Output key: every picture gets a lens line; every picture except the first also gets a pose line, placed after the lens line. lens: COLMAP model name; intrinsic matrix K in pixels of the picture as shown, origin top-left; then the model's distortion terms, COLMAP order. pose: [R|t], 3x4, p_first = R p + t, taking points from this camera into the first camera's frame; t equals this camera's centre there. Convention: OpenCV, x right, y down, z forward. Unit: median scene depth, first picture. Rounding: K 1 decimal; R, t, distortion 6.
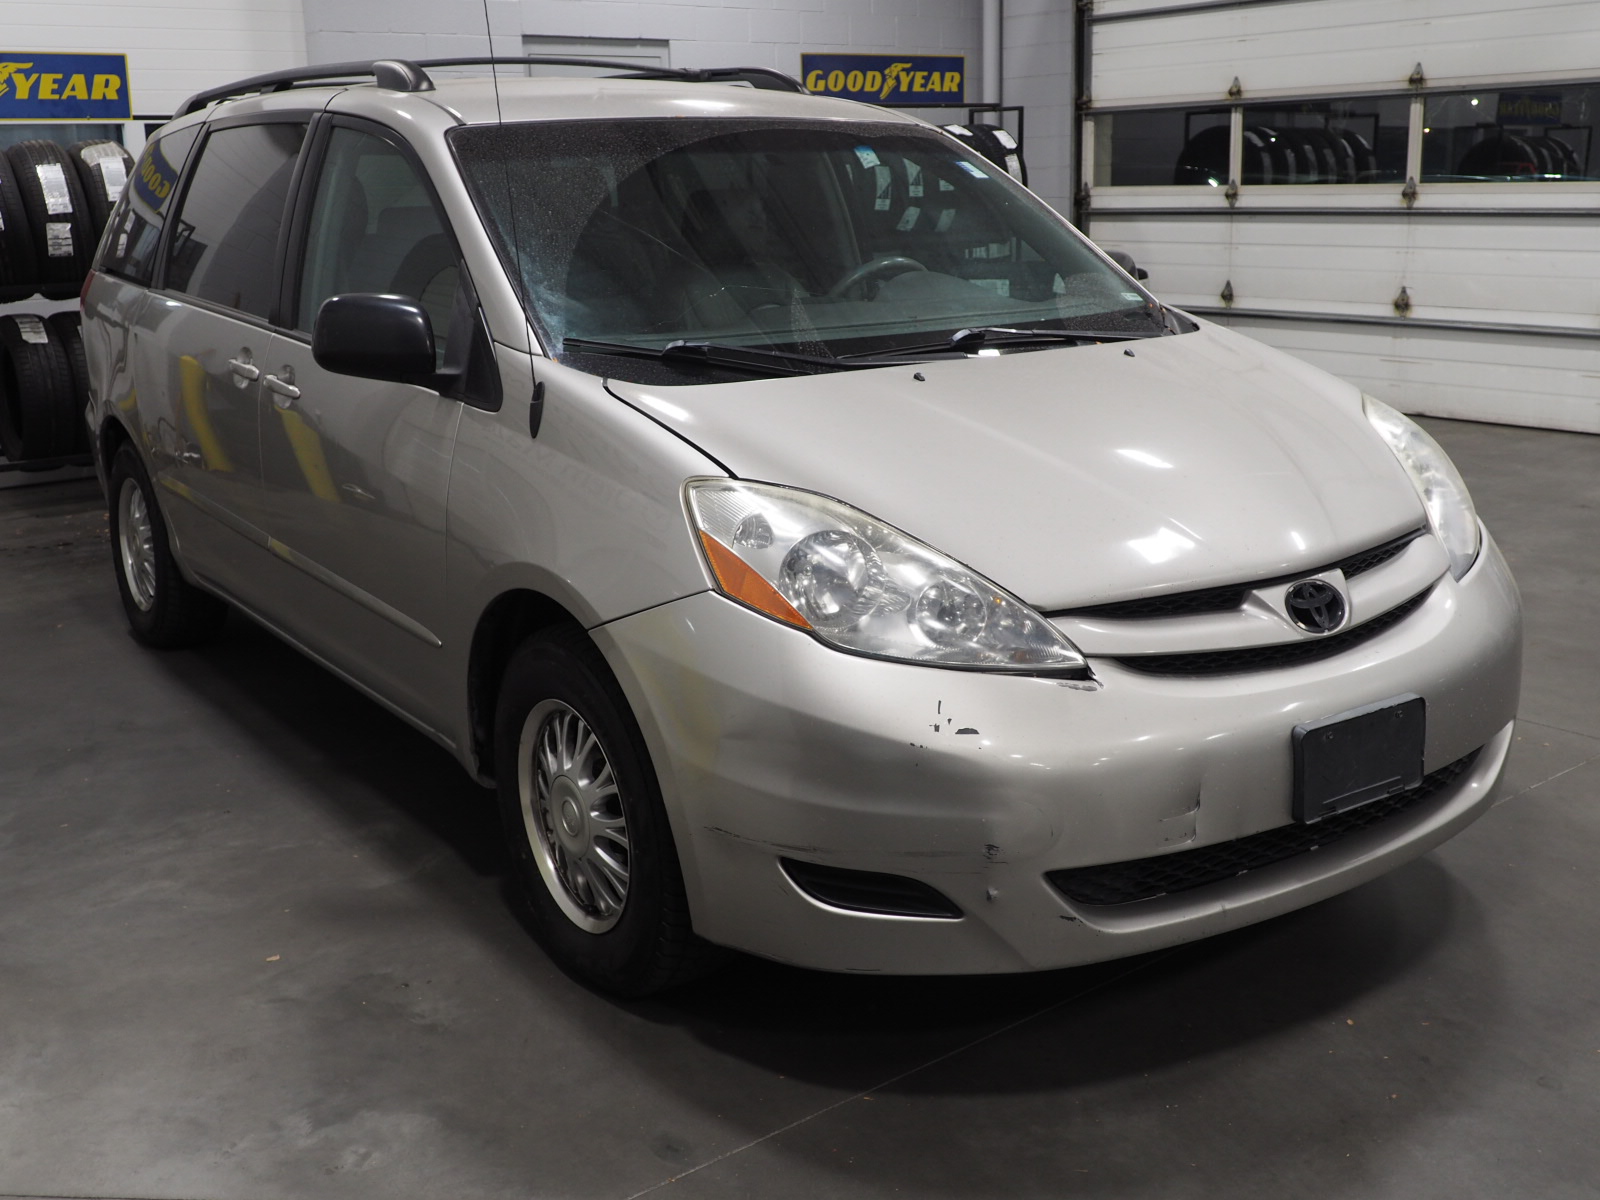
lens RADIAL K [[1623.2, 0, 798.6], [0, 1623.2, 605.4], [0, 0, 1]] dist [0.020812, 0.000000]
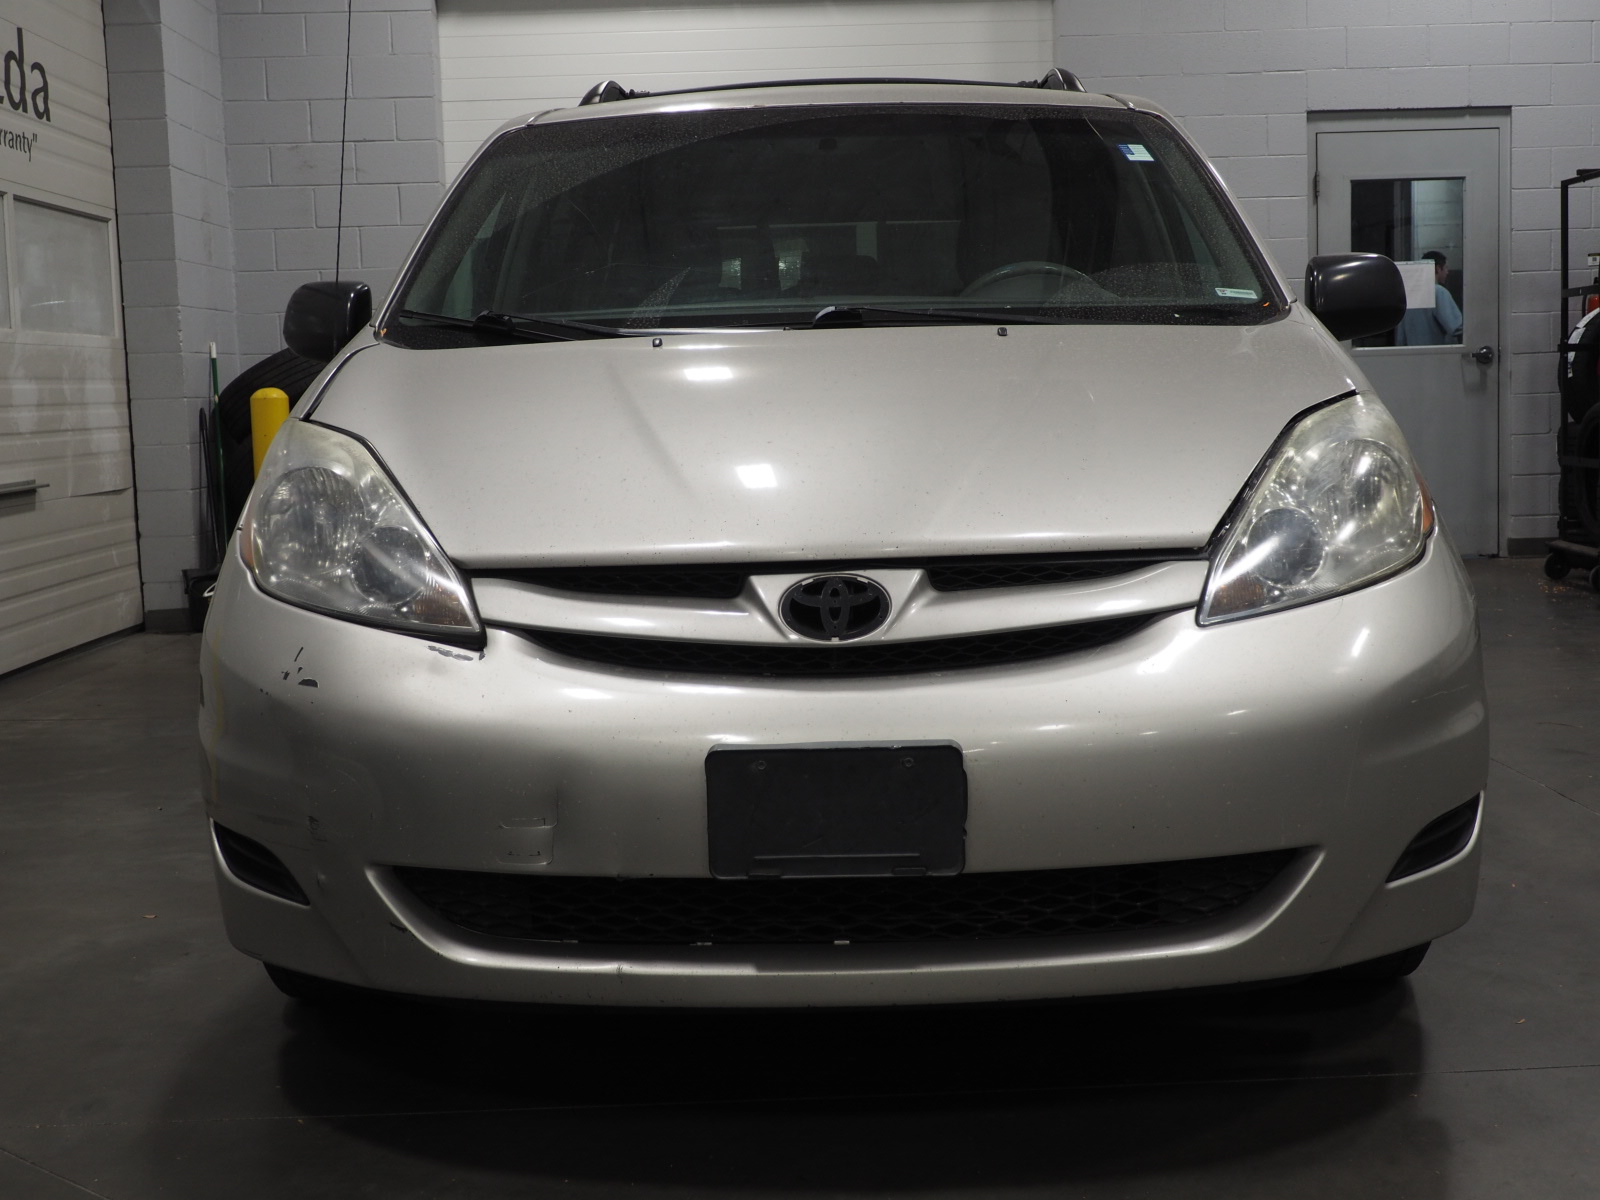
lens RADIAL K [[1914.3, 0, 800.3], [0, 1914.3, 599.1], [0, 0, 1]] dist [0.001071, 0.000000]
pose [[0.813321, 0.072495, -0.577281, 0.815389], [-0.142496, 0.986808, -0.076838, 0.066727], [0.564095, 0.144754, 0.812923, 0.270844]]
